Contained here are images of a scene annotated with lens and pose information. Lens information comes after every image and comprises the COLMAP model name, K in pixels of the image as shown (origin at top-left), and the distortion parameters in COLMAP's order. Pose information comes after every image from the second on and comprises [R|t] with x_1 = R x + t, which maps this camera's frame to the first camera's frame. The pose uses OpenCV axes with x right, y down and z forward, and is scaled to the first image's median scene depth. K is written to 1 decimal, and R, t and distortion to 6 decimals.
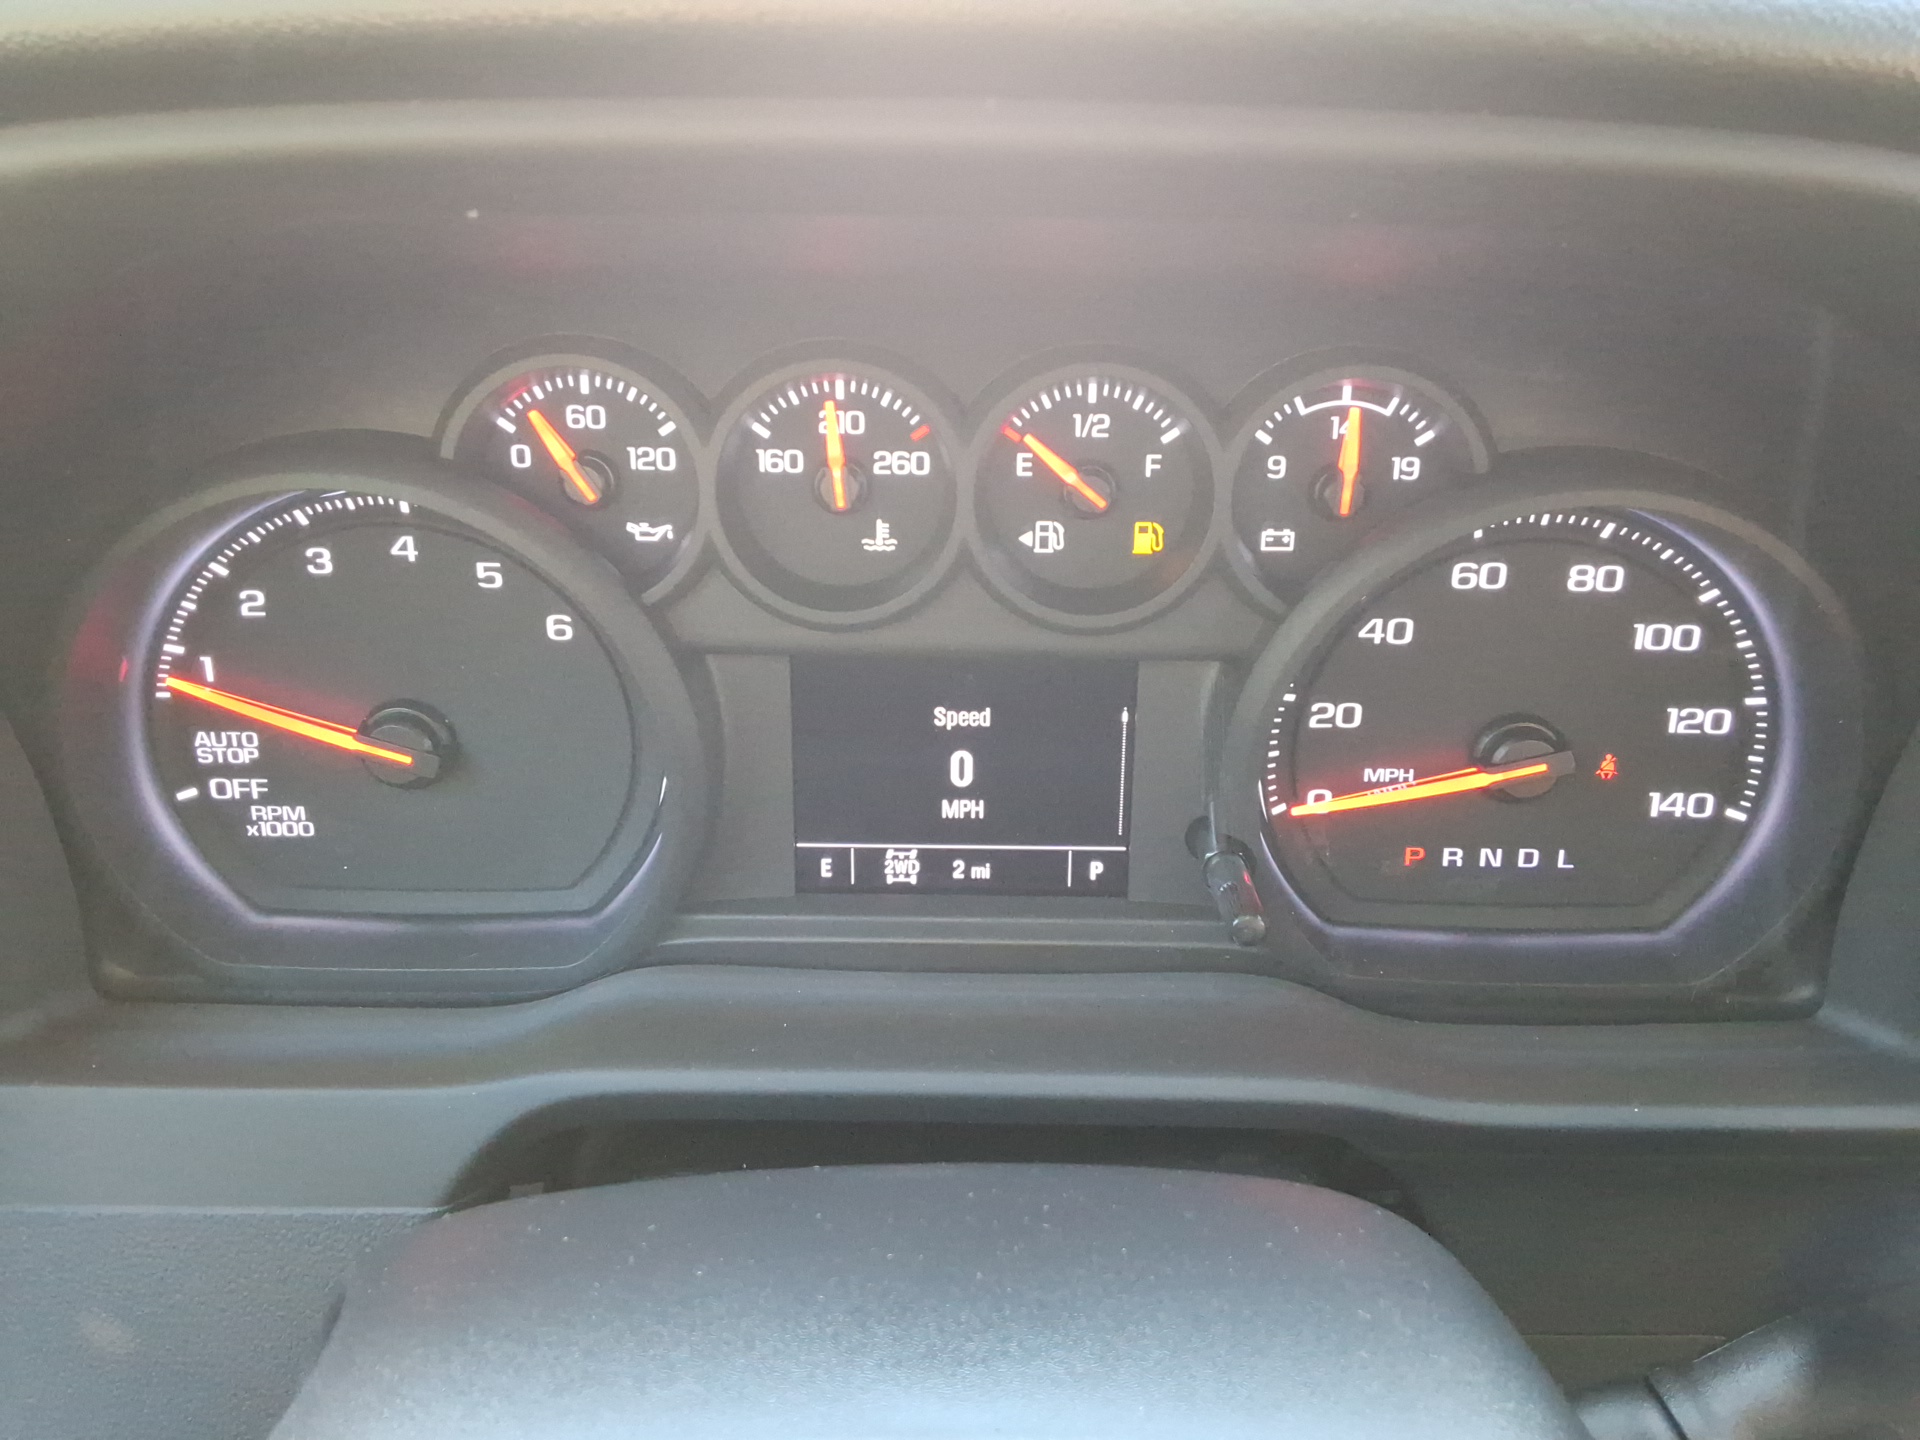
lens RADIAL K [[1565.8, 0, 968.1], [0, 1565.8, 724.7], [0, 0, 1]] dist [0.048432, -0.029868]
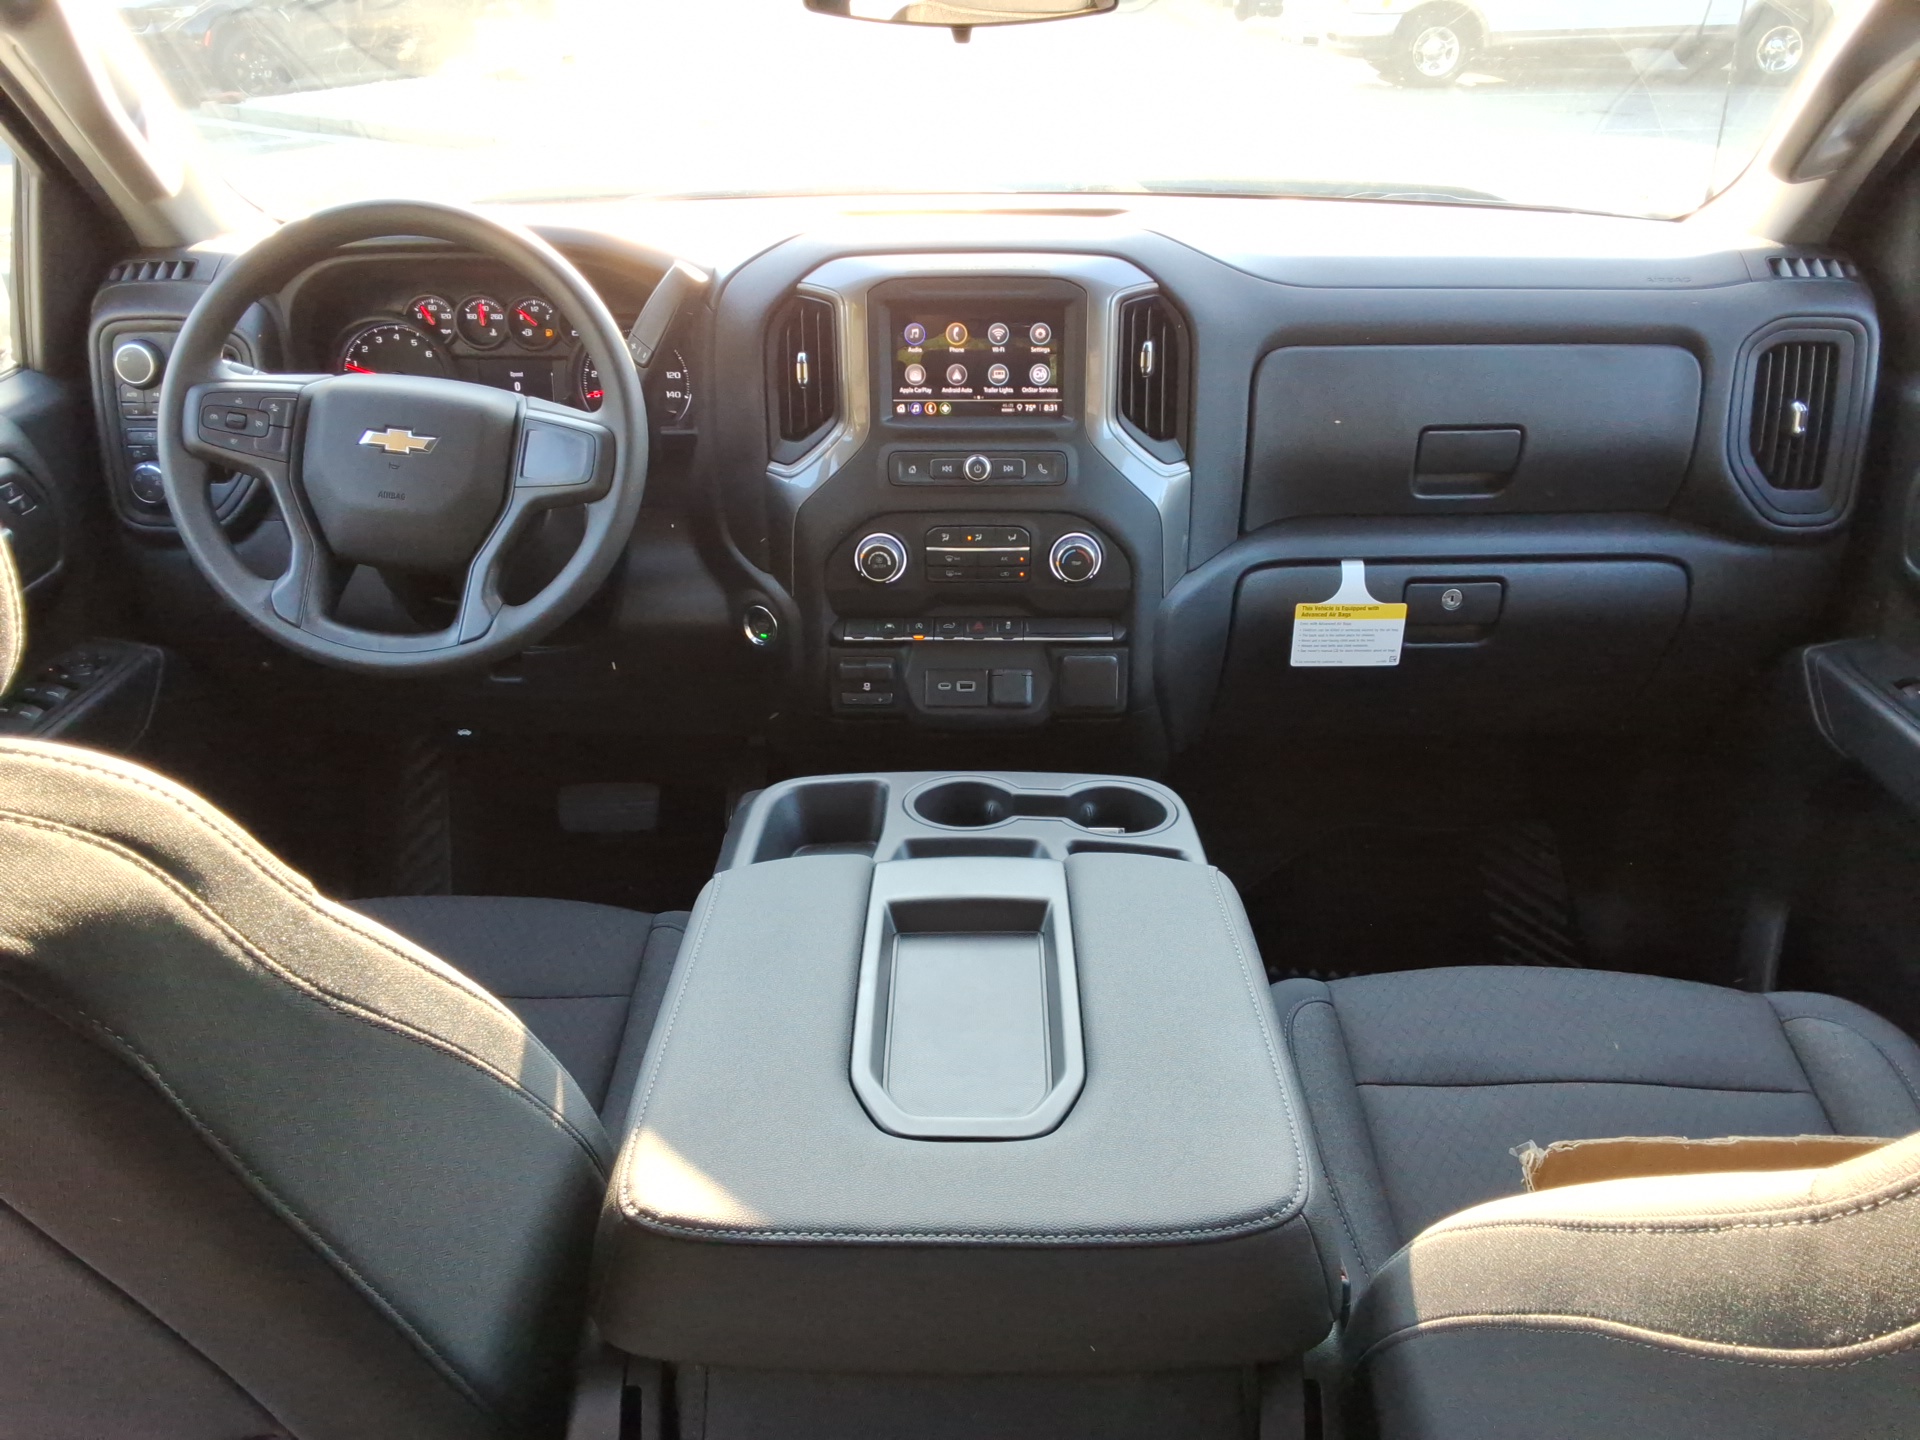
lens RADIAL K [[1530.0, 0, 949.0], [0, 1530.0, 726.8], [0, 0, 1]] dist [0.089739, -0.125765]
pose [[0.999901, -0.006634, -0.012440, 1.371664], [0.006184, 0.999336, -0.035898, 1.250287], [0.012670, 0.035818, 0.999278, -3.639836]]
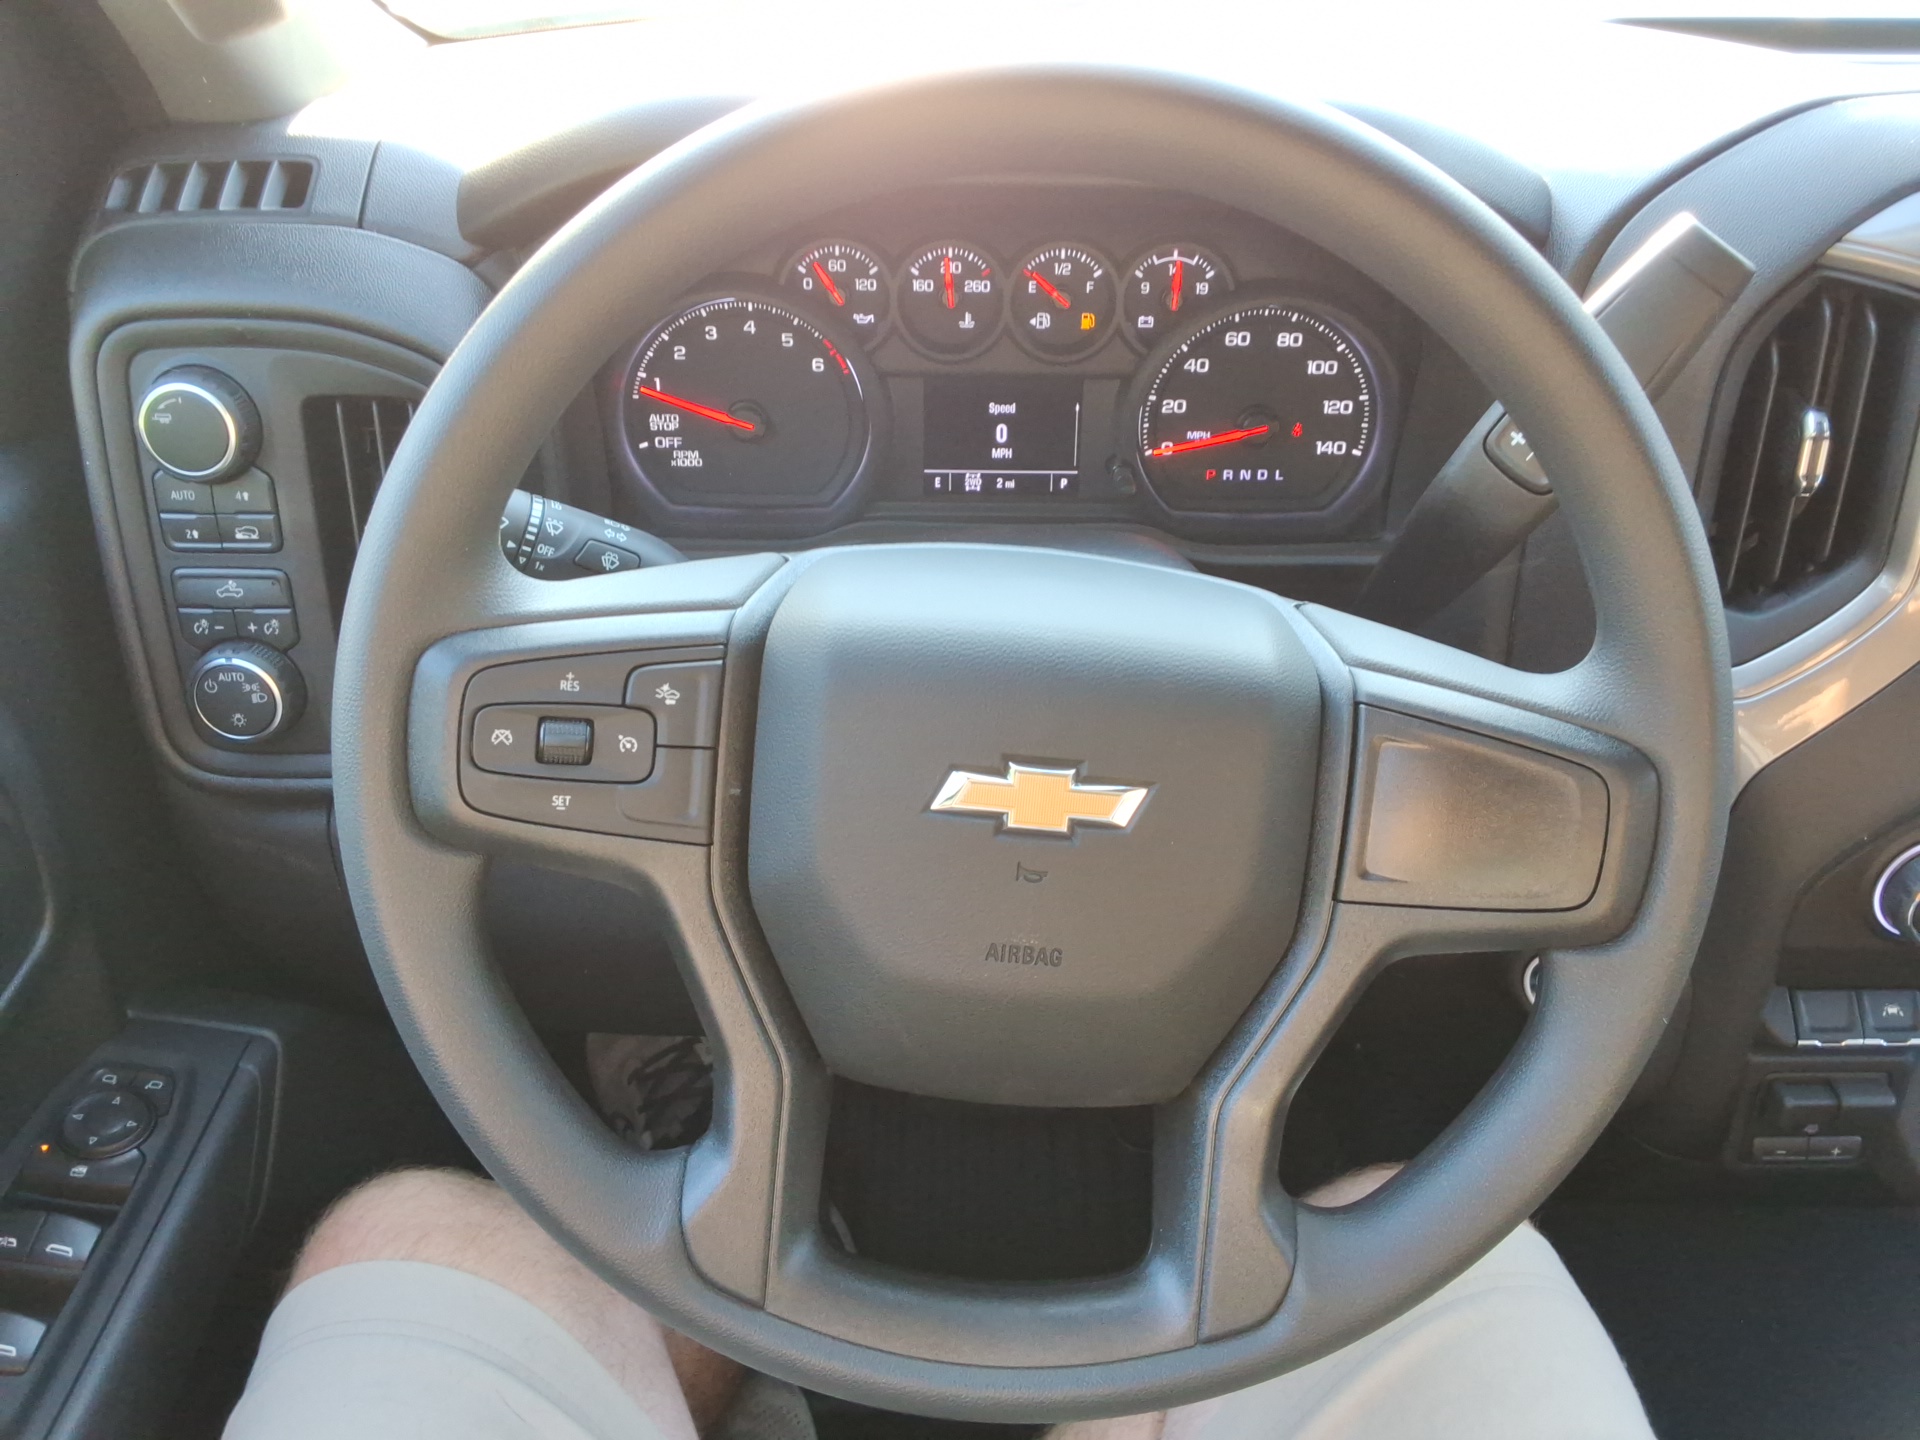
lens RADIAL K [[1530.0, 0, 967.7], [0, 1530.0, 728.2], [0, 0, 1]] dist [0.089739, -0.125765]
pose [[0.999837, -0.005699, 0.017149, -0.092925], [0.003872, 0.994491, 0.104750, 0.218420], [-0.017651, -0.104667, 0.994351, -1.188104]]
